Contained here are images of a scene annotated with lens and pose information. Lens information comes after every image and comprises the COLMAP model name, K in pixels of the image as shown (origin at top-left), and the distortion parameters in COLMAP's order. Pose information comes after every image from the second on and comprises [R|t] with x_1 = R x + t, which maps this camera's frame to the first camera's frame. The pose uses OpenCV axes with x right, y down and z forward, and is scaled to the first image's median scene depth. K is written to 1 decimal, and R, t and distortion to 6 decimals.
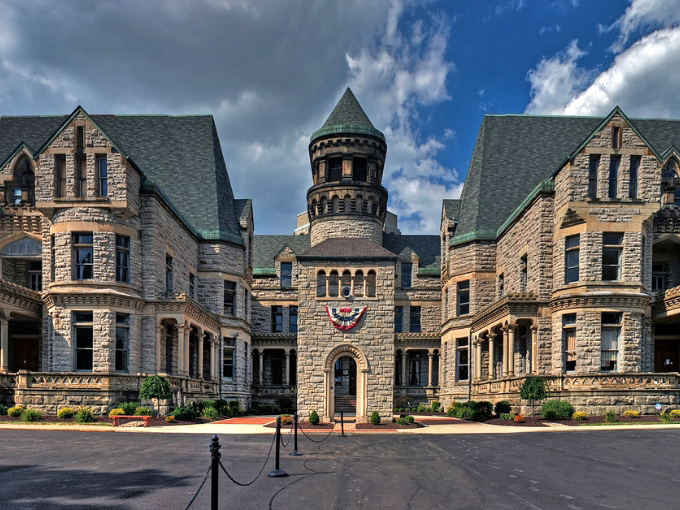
lens RADIAL K [[801.4, 0, 340.0], [0, 801.4, 255.0], [0, 0, 1]] dist [-0.003743, 0.008076]
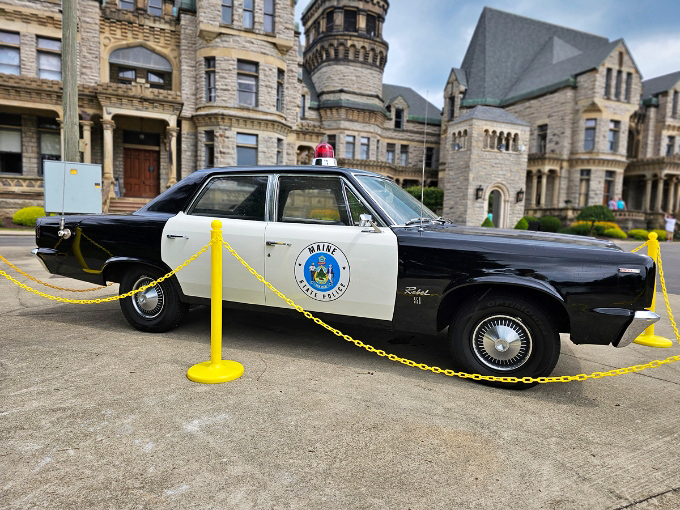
lens RADIAL K [[801.4, 0, 340.0], [0, 801.4, 255.0], [0, 0, 1]] dist [-0.003743, 0.008076]
pose [[0.785364, -0.012521, 0.618908, -0.914039], [-0.141991, 0.969495, 0.199793, -0.008054], [-0.602530, -0.244790, 0.759629, 0.042181]]
